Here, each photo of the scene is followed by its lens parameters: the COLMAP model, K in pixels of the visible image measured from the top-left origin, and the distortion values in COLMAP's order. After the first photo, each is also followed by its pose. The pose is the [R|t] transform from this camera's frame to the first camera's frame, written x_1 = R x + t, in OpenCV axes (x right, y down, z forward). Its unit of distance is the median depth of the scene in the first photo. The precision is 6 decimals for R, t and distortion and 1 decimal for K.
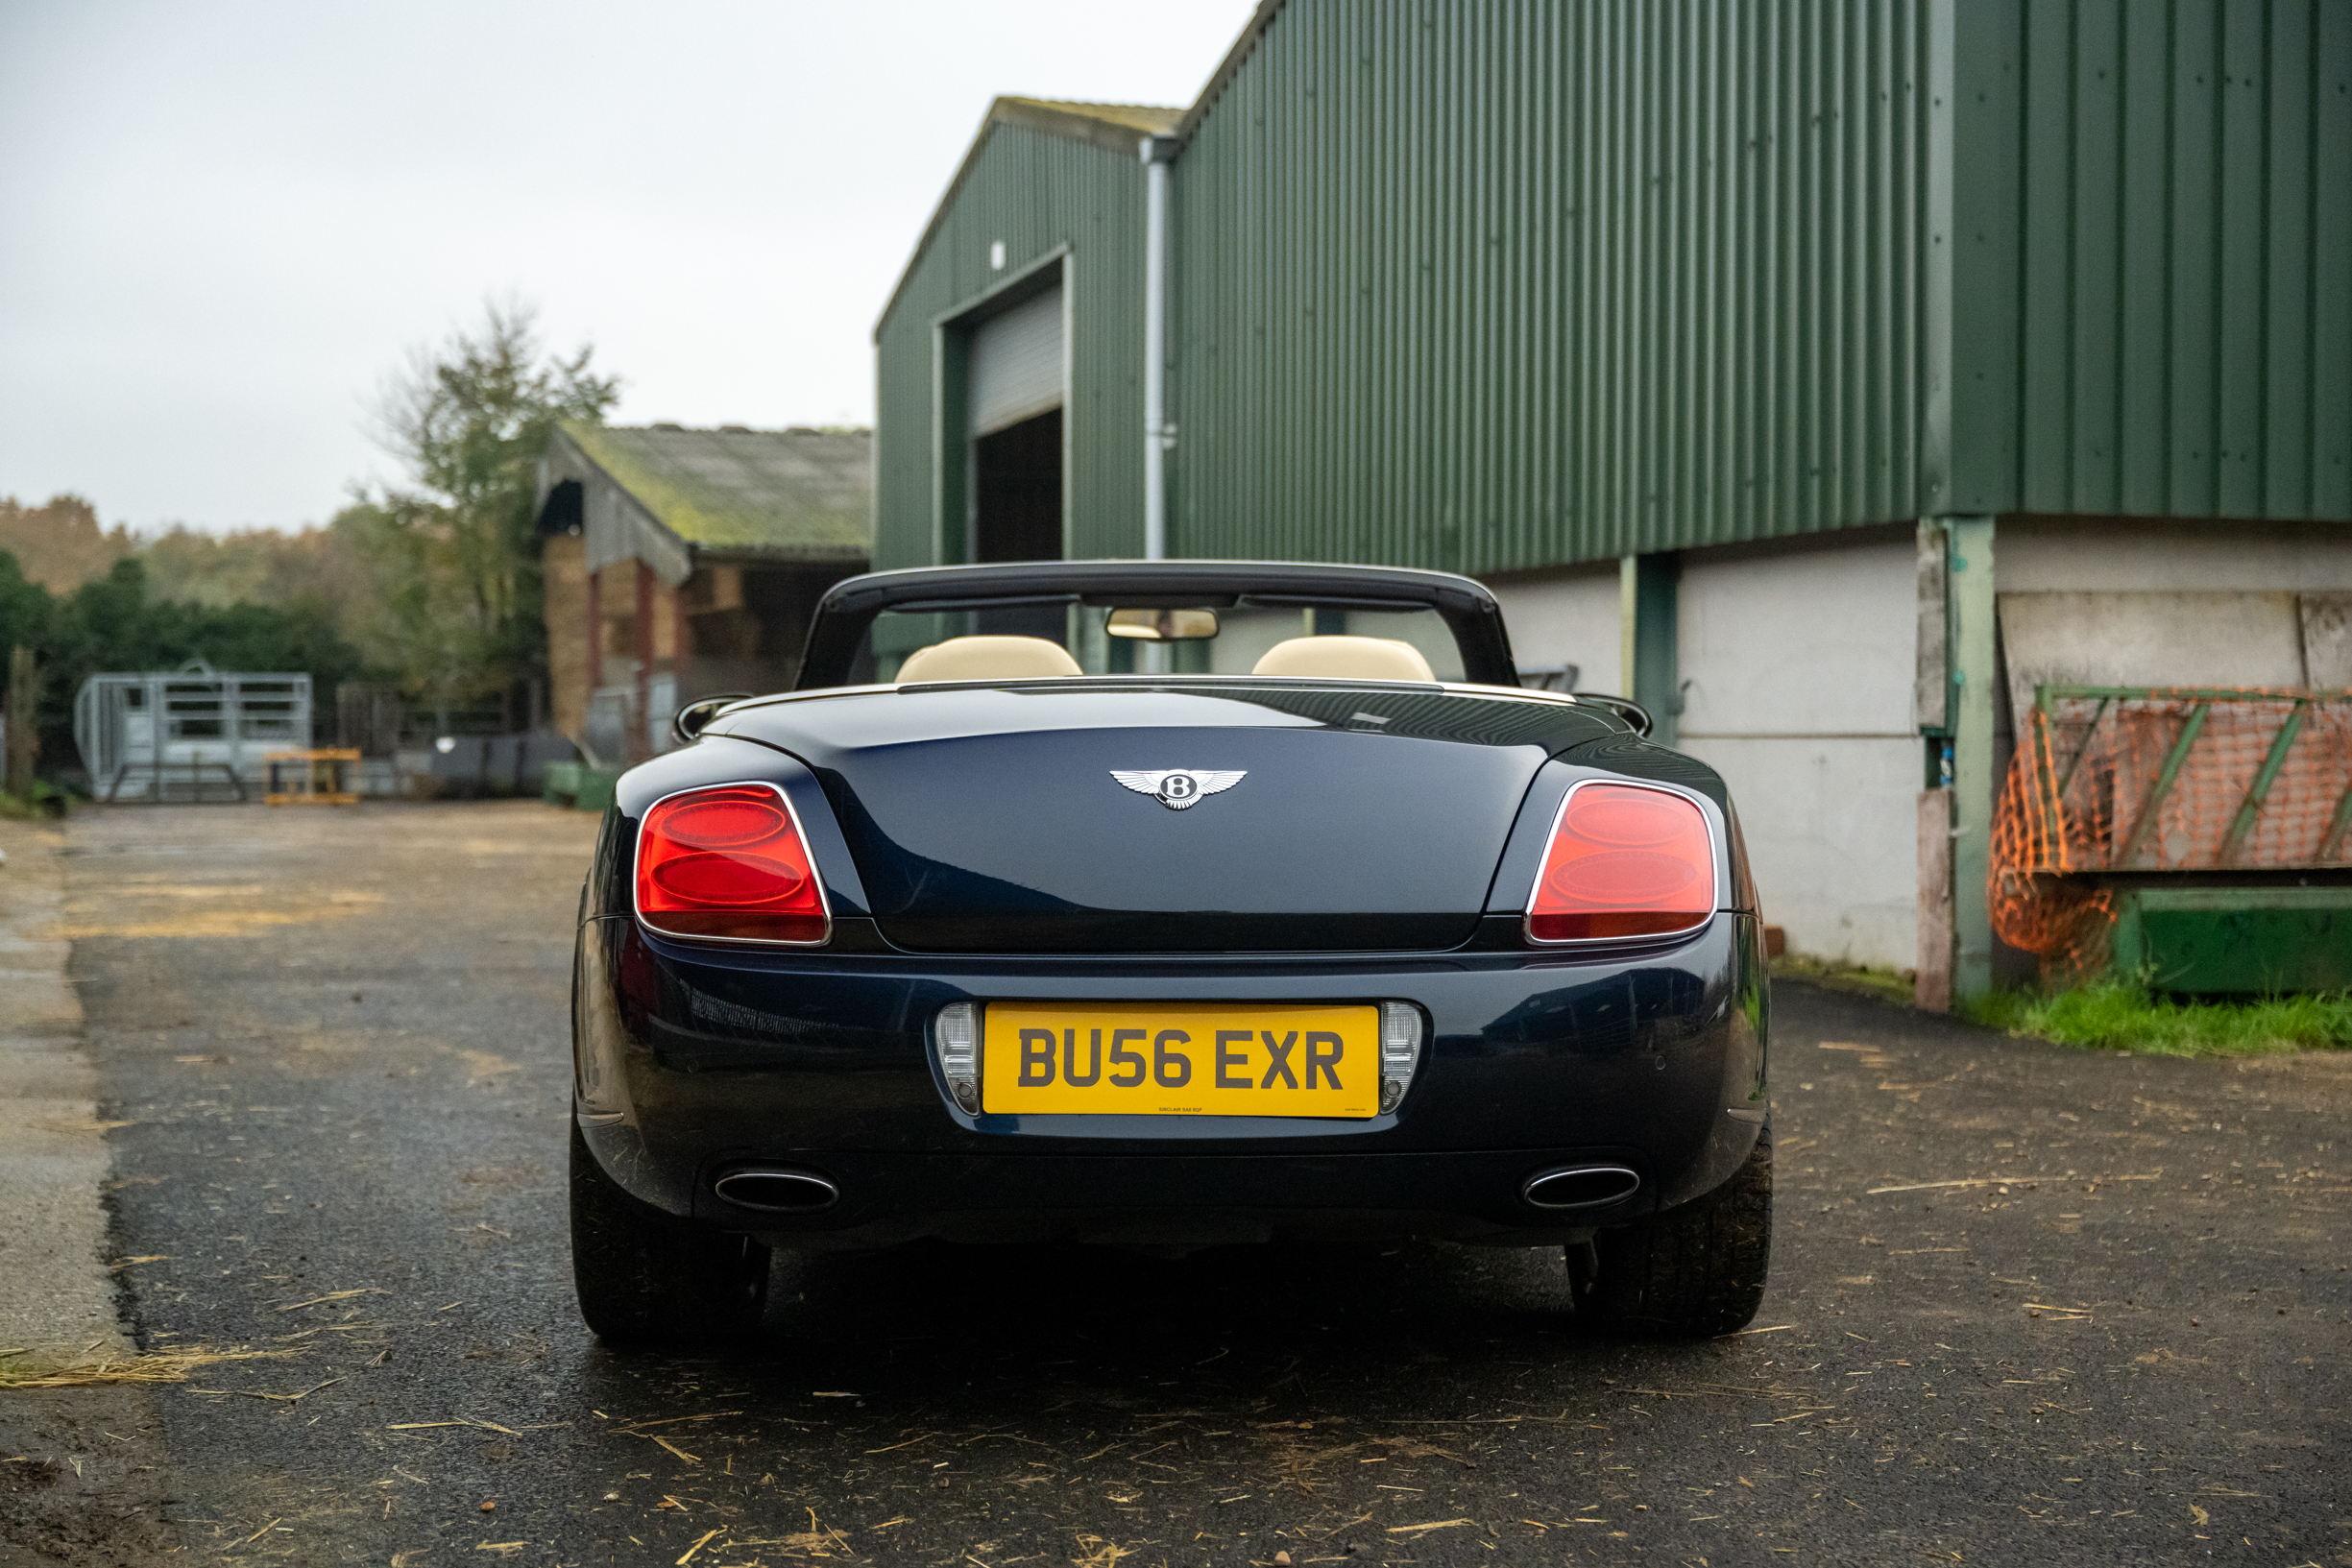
lens RADIAL K [[3470.5, 0, 1167.8], [0, 3470.5, 779.5], [0, 0, 1]] dist [0.003328, -0.022532]
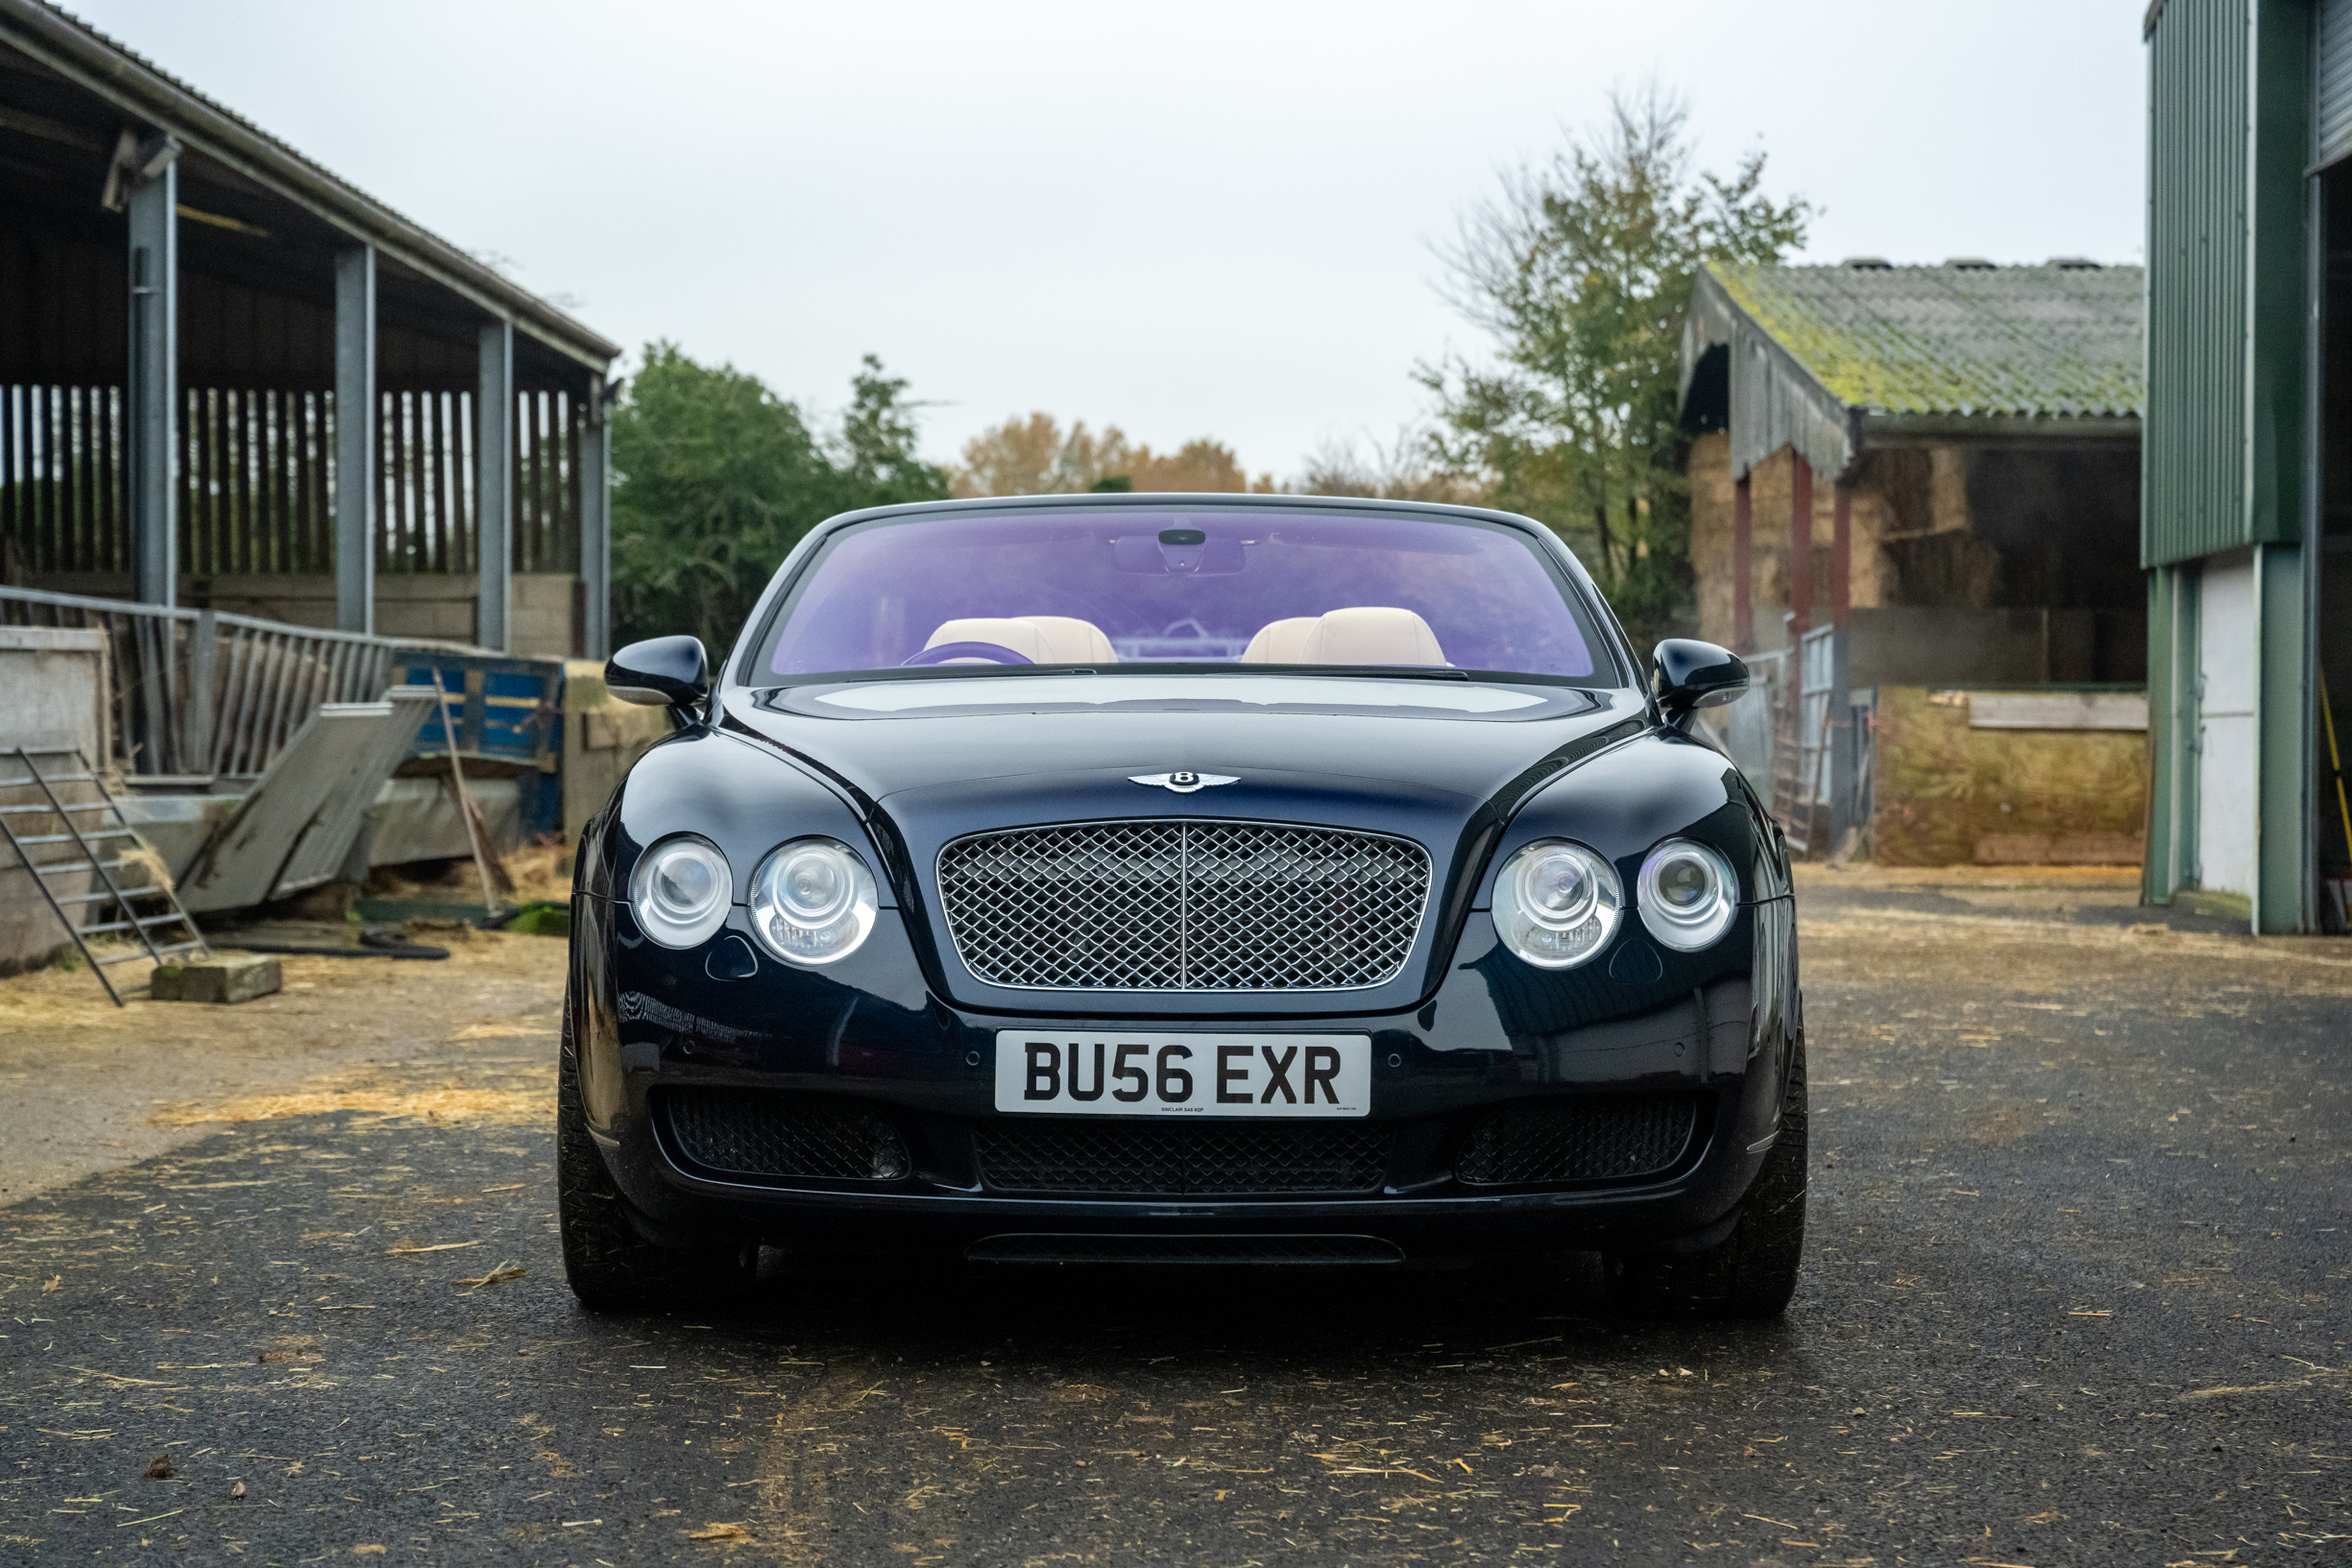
lens RADIAL K [[4343.0, 0, 1170.2], [0, 4343.0, 778.1], [0, 0, 1]] dist [0.012600, -0.103092]
pose [[0.948311, 0.005527, -0.317296, -0.023644], [-0.006803, 0.999973, -0.002914, 0.001085], [0.317271, 0.004922, 0.948322, 0.693363]]
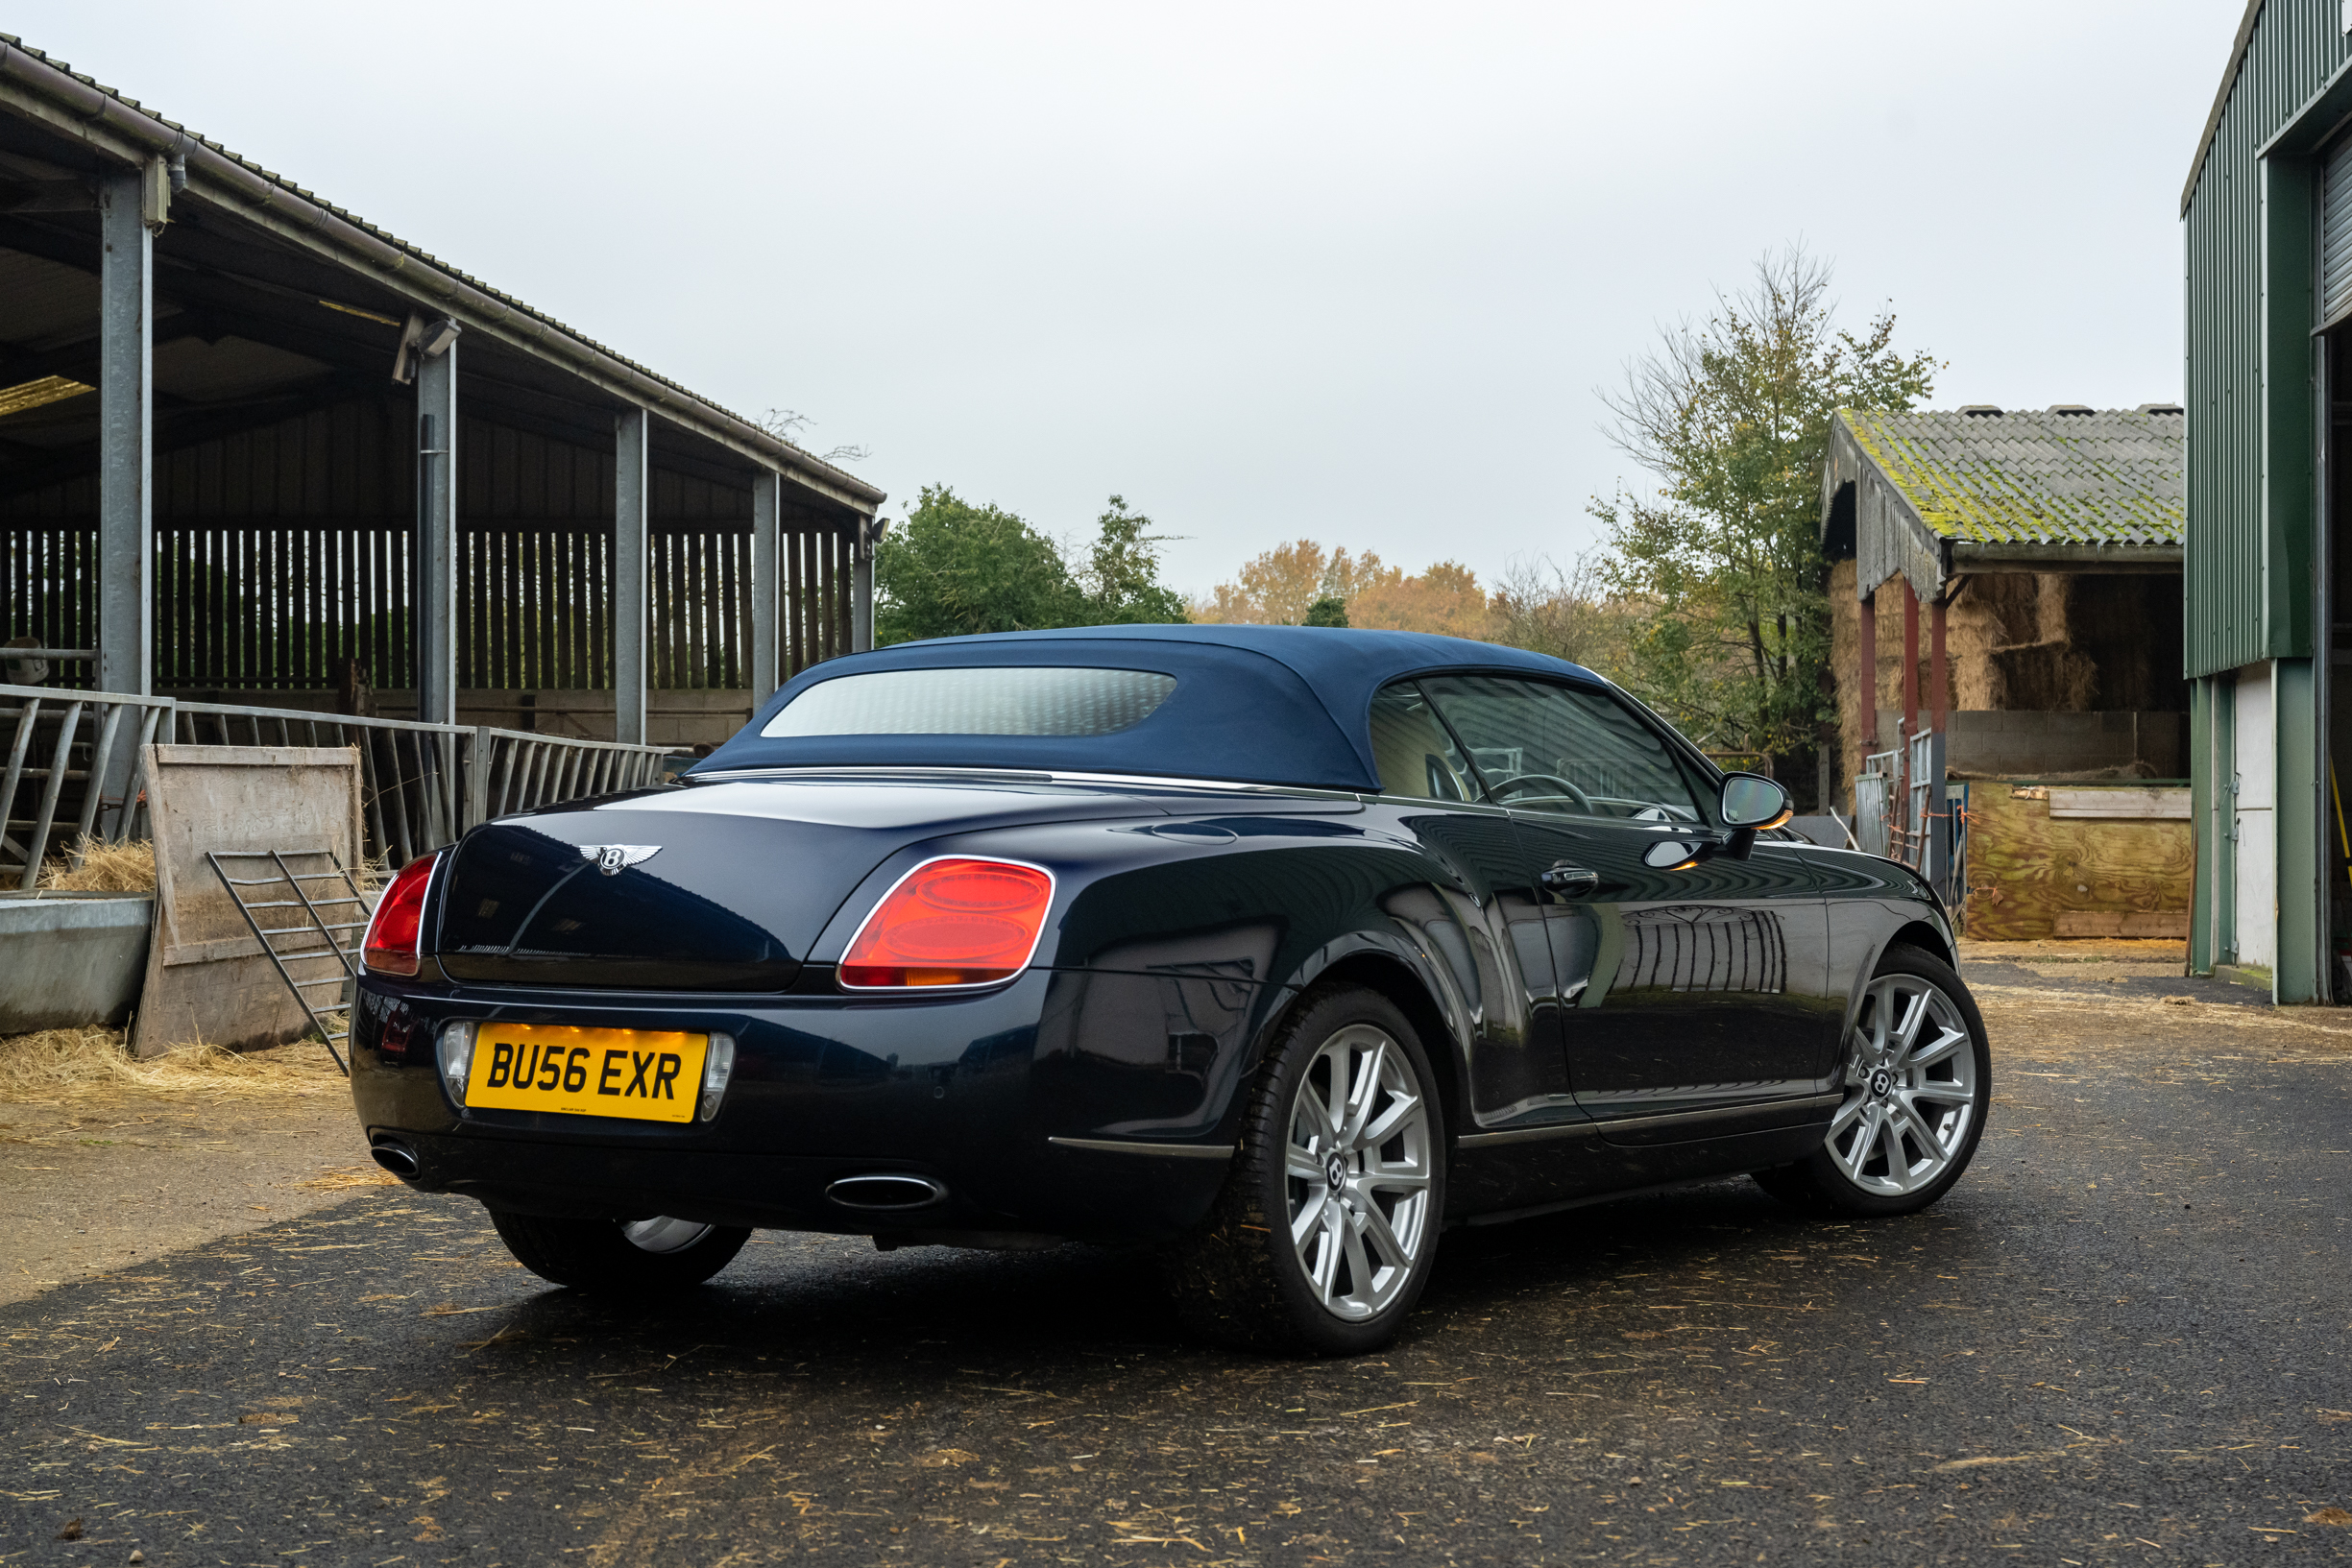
lens RADIAL K [[3745.1, 0, 1235.6], [0, 3745.1, 743.9], [0, 0, 1]] dist [-0.003989, 0.018227]
pose [[0.930849, -0.007733, -0.365323, 0.016733], [-0.004304, 0.999475, -0.032123, -0.005414], [0.365379, 0.031474, 0.930327, 0.726620]]
